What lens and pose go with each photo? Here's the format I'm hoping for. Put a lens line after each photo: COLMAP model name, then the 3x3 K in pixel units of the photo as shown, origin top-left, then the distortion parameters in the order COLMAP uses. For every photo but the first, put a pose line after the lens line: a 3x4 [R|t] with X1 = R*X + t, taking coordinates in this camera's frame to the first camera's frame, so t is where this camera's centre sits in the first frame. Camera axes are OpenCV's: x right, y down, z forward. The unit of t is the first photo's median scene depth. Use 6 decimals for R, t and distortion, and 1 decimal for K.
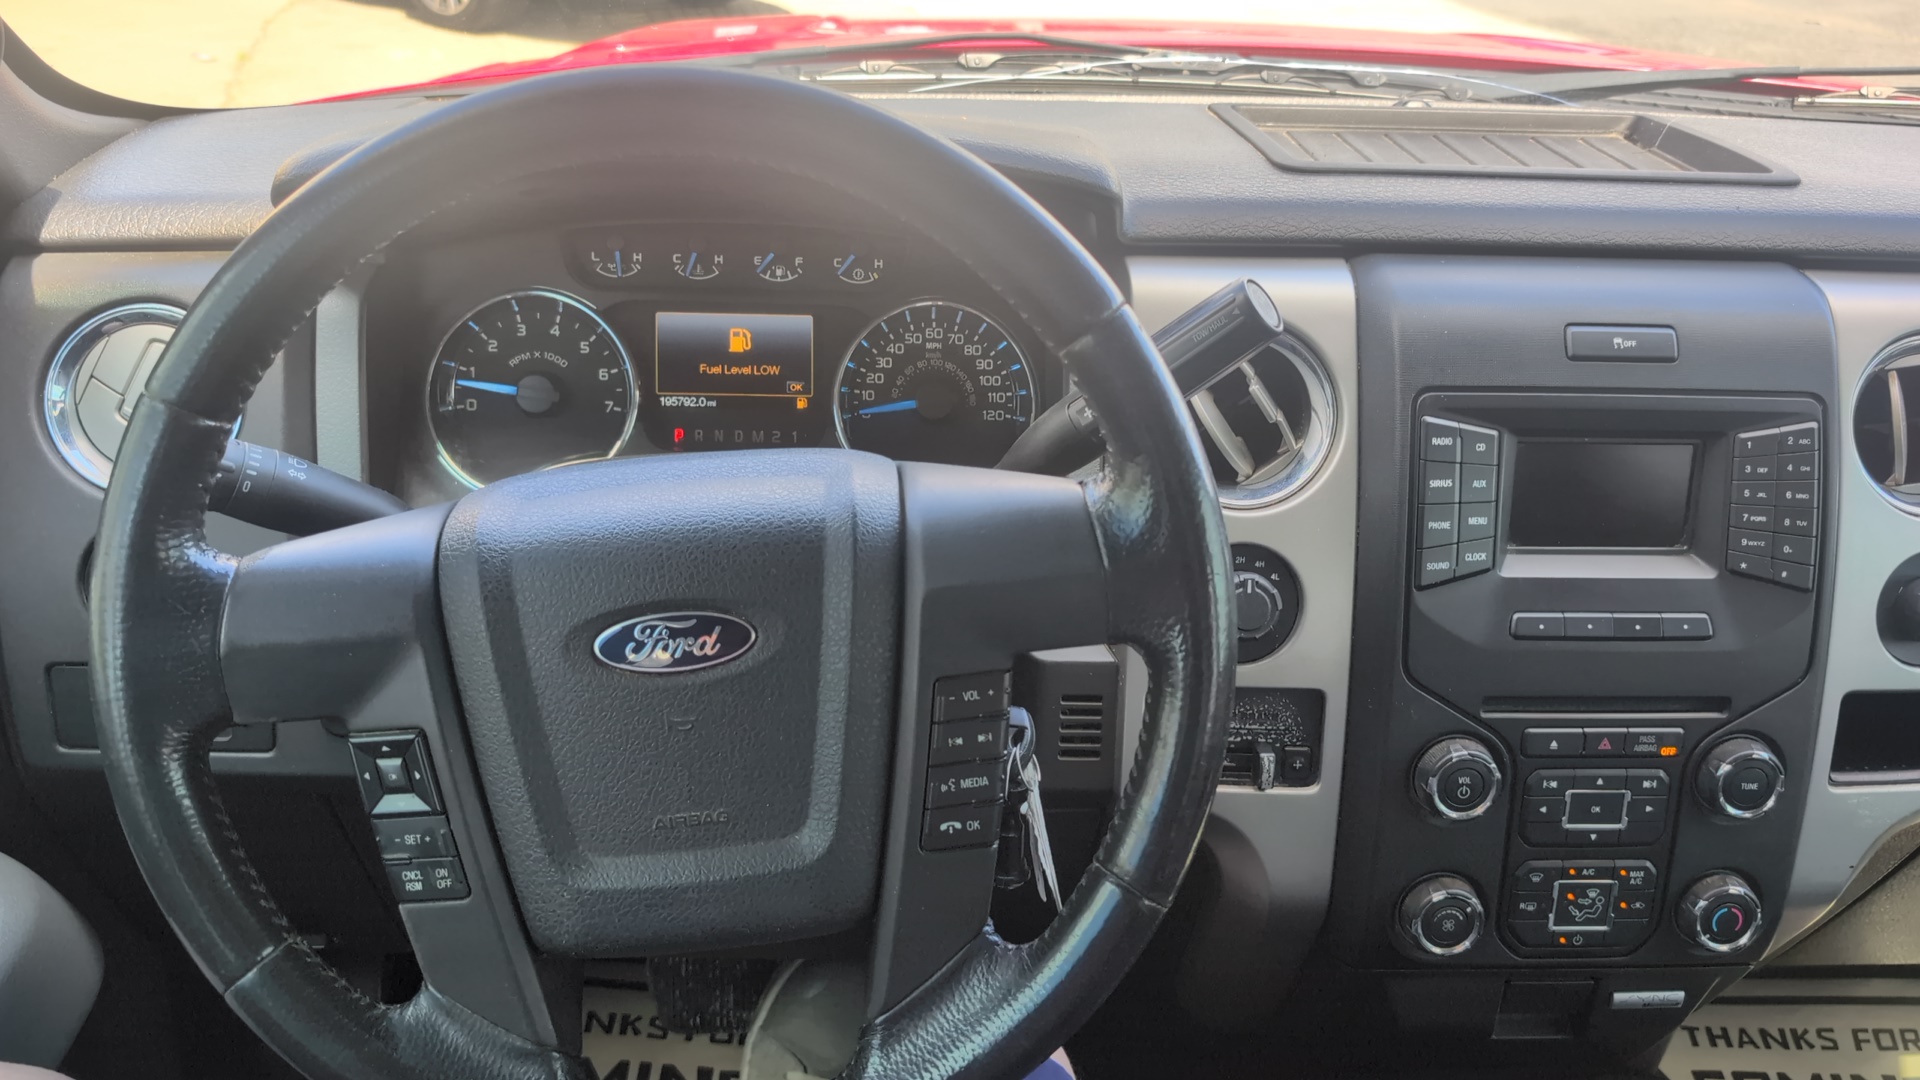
lens RADIAL K [[1621.7, 0, 984.8], [0, 1621.7, 555.1], [0, 0, 1]] dist [0.032327, -0.063452]
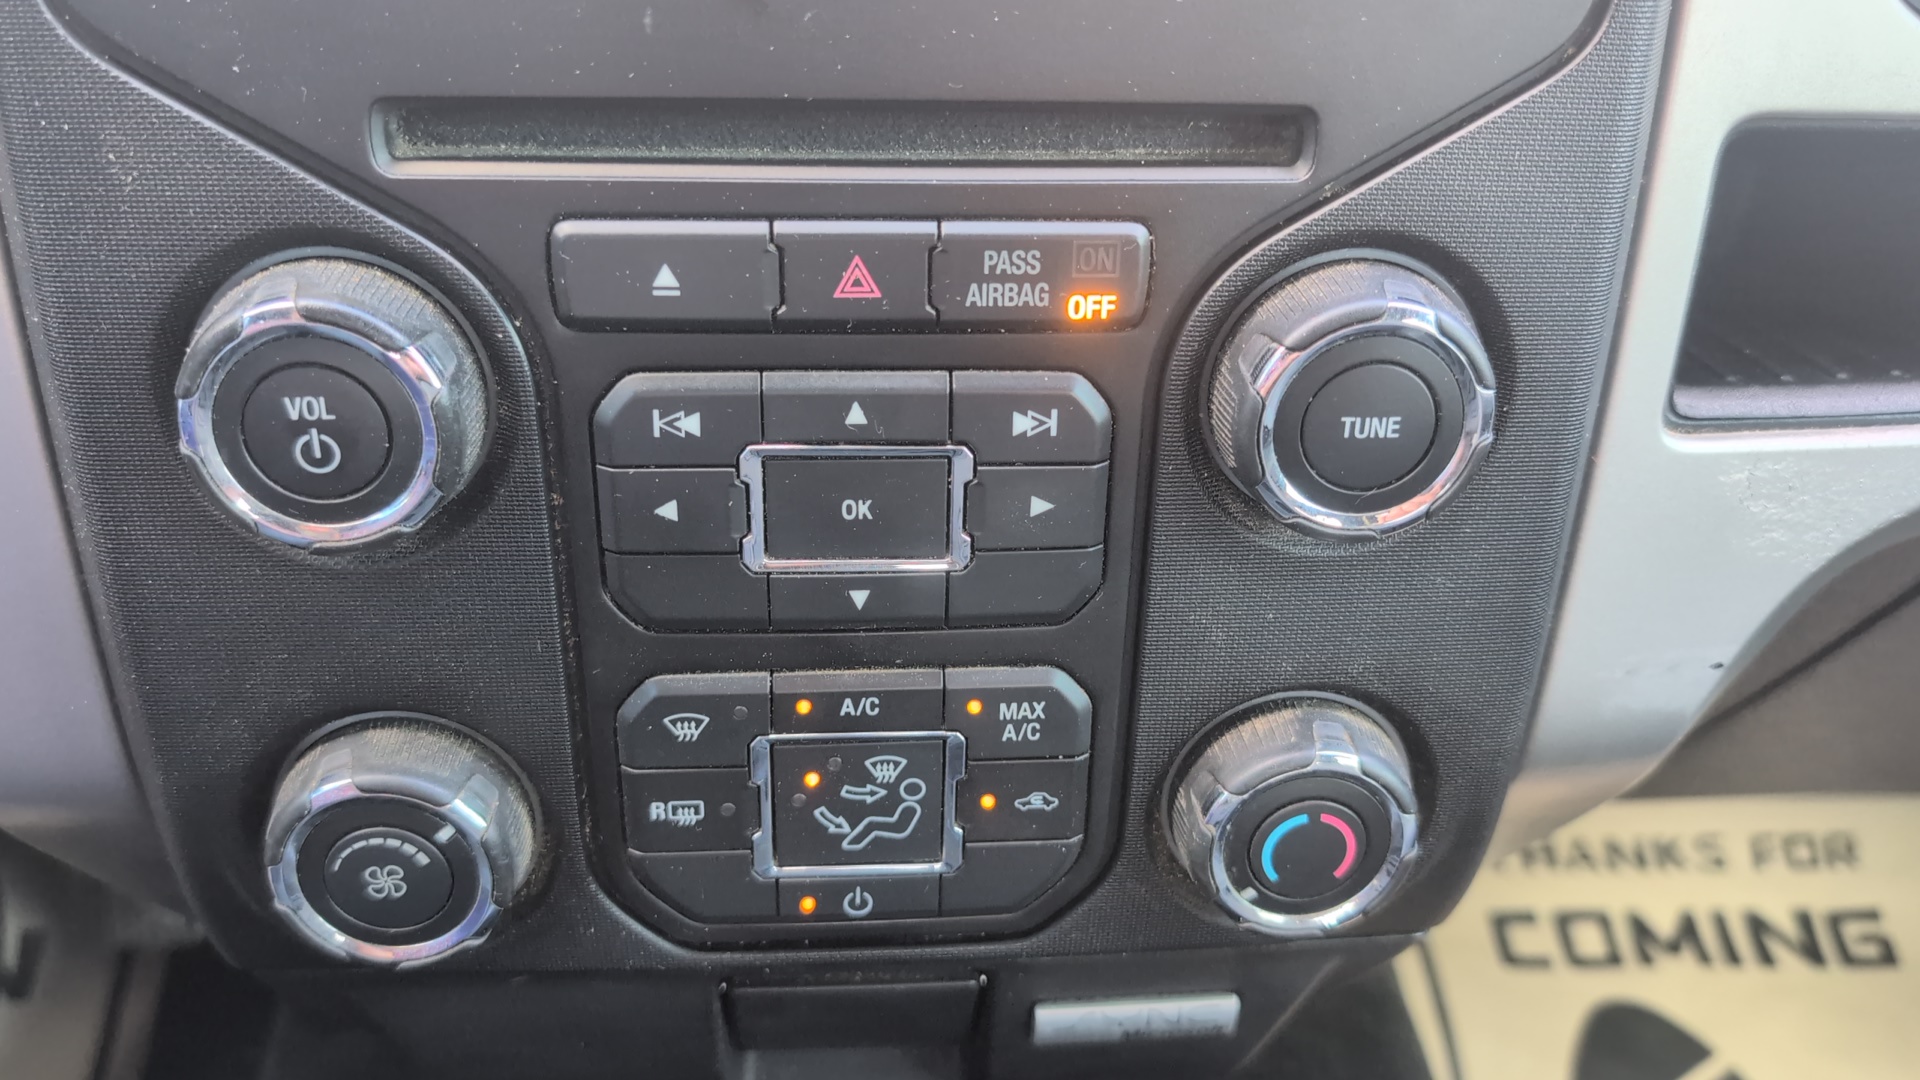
lens RADIAL K [[1621.7, 0, 964.7], [0, 1621.7, 534.9], [0, 0, 1]] dist [0.032327, -0.063452]
pose [[0.999978, -0.002455, 0.006169, 0.389651], [0.001270, 0.982713, 0.185130, 0.105396], [-0.006517, -0.185119, 0.982695, 0.703721]]
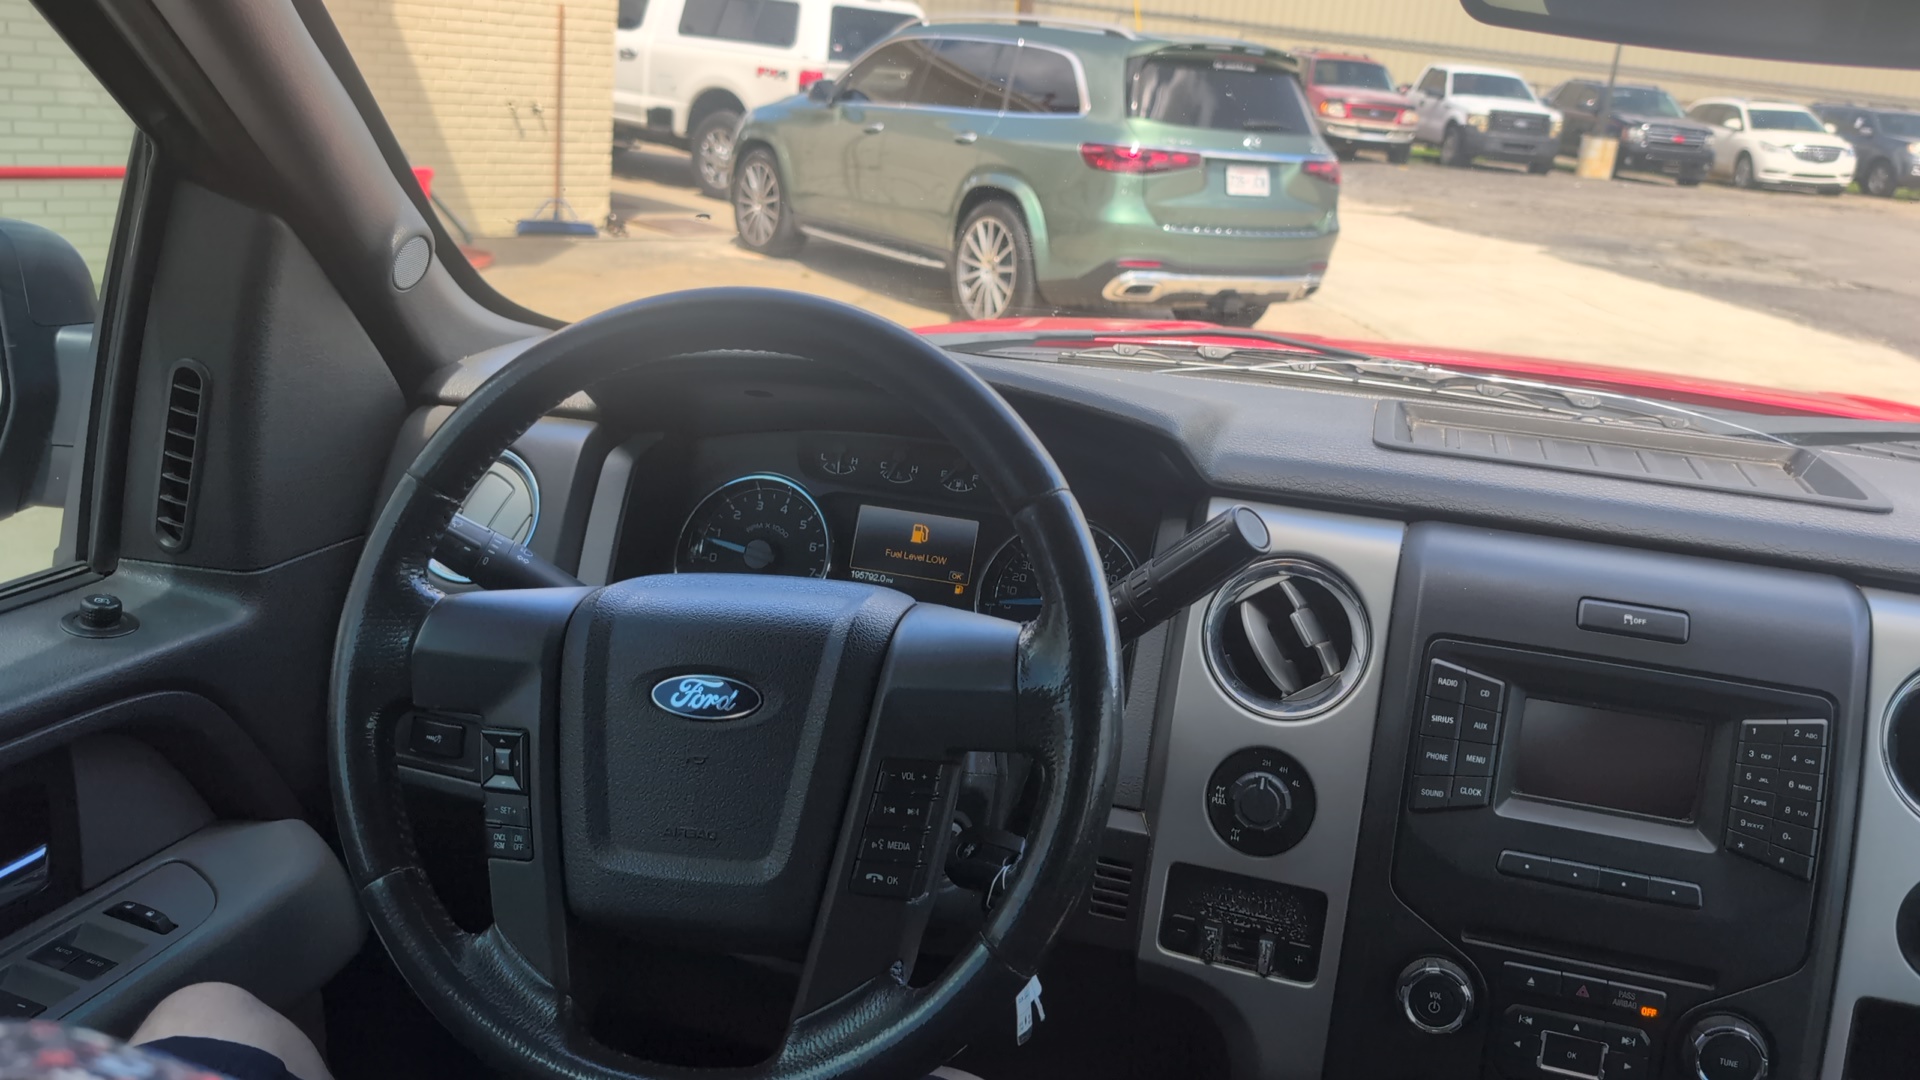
lens RADIAL K [[1621.7, 0, 981.3], [0, 1621.7, 540.5], [0, 0, 1]] dist [0.032327, -0.063452]
pose [[0.944657, 0.120620, -0.305080, 0.293206], [-0.178990, 0.968846, -0.171172, 0.081625], [0.274929, 0.216305, 0.936817, -0.157851]]
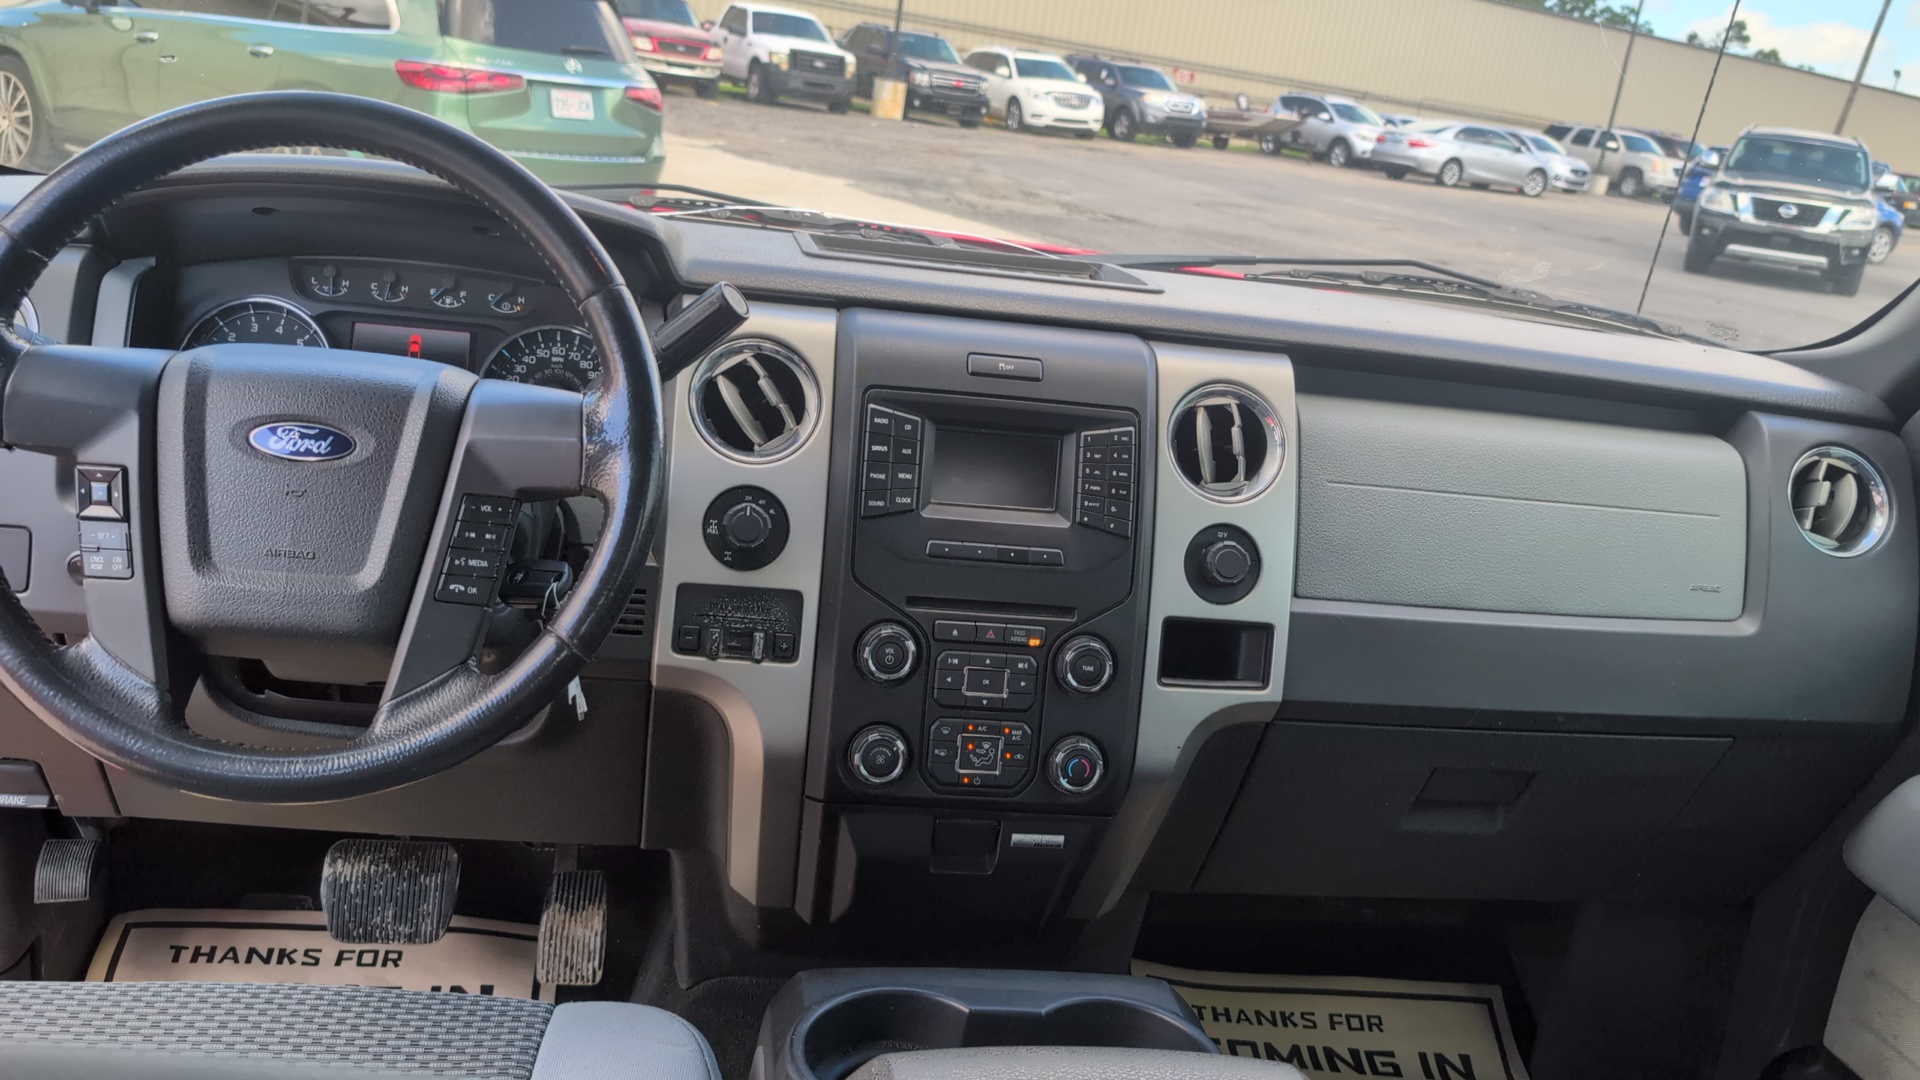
lens RADIAL K [[1621.7, 0, 986.7], [0, 1621.7, 531.3], [0, 0, 1]] dist [0.032327, -0.063452]
pose [[0.993668, 0.052774, 0.099192, 0.224128], [-0.033596, 0.981994, -0.185902, 0.289677], [-0.107217, 0.181392, 0.977549, -0.428664]]
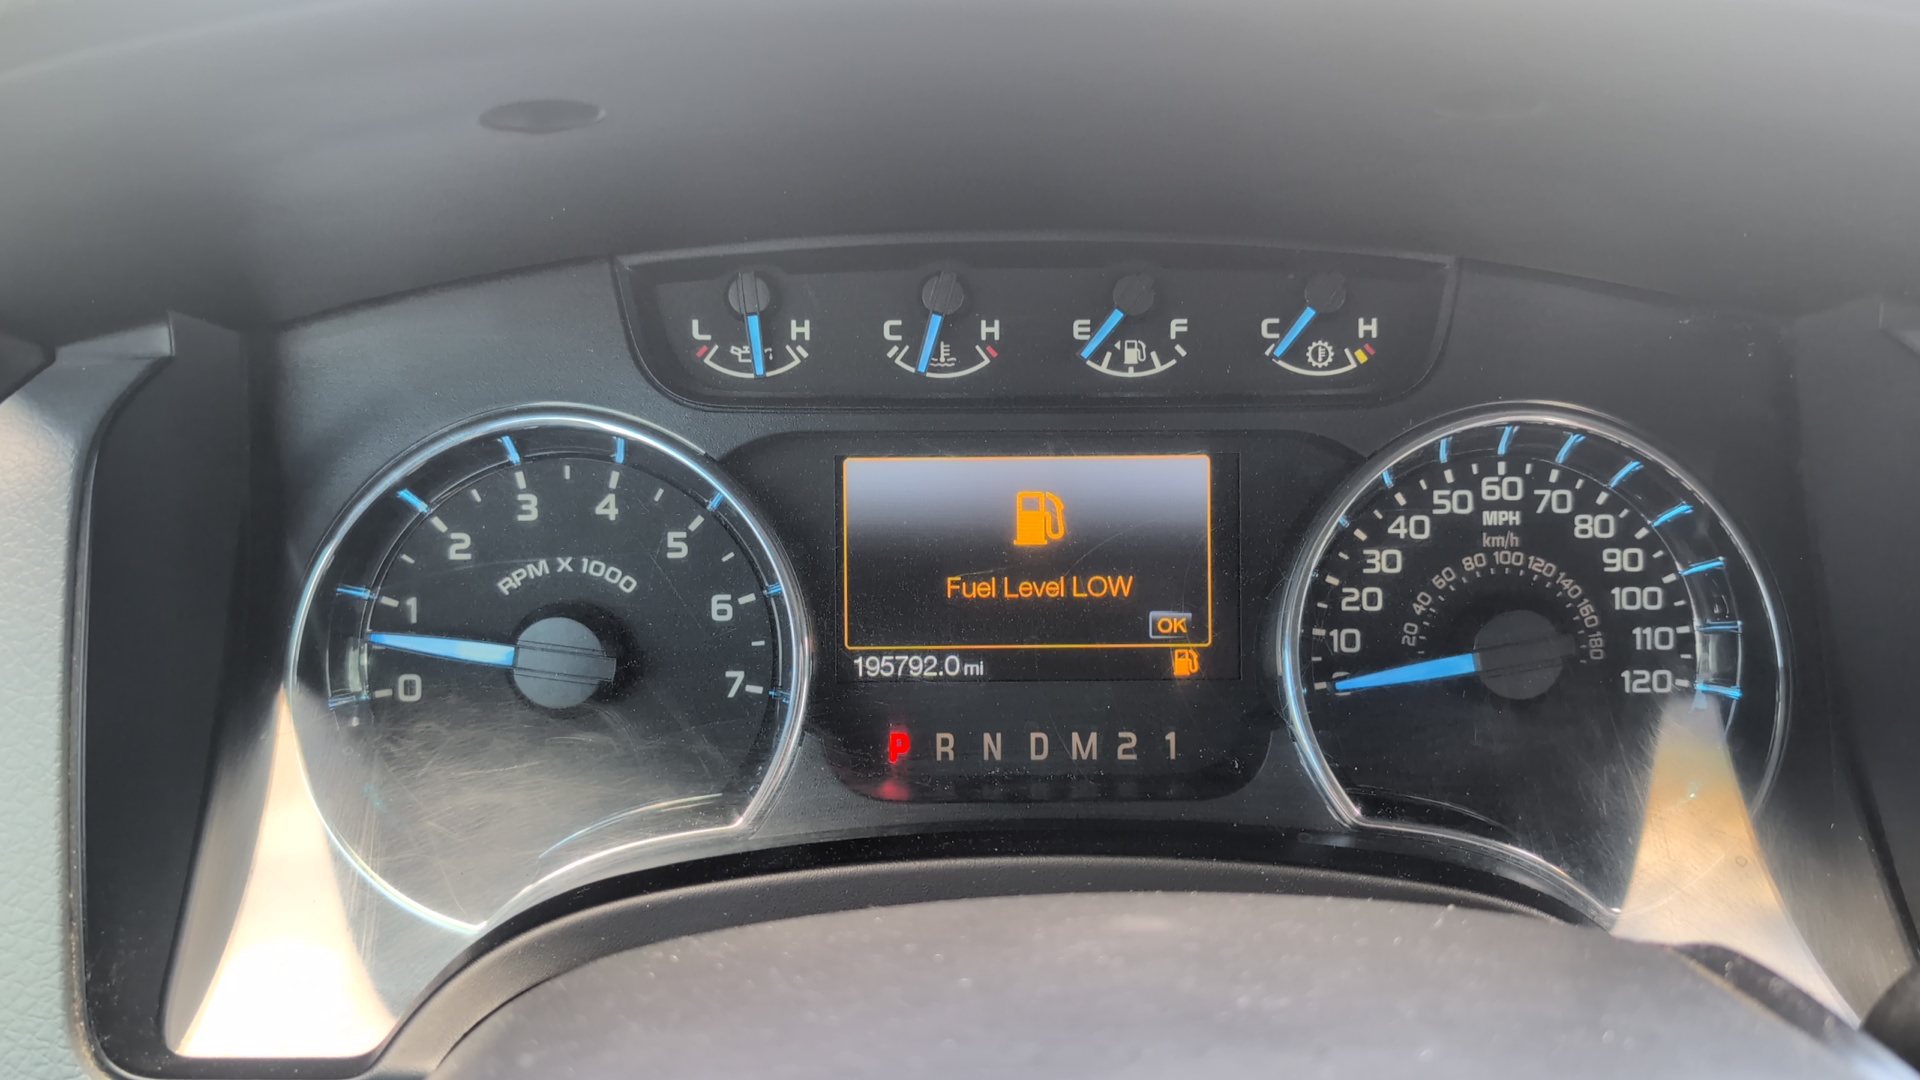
lens RADIAL K [[1621.7, 0, 939.9], [0, 1621.7, 535.9], [0, 0, 1]] dist [0.032327, -0.063452]
pose [[0.999169, -0.023234, -0.033480, -0.175194], [0.020609, 0.996841, -0.076701, -0.103181], [0.035156, 0.075947, 0.996492, 0.623652]]
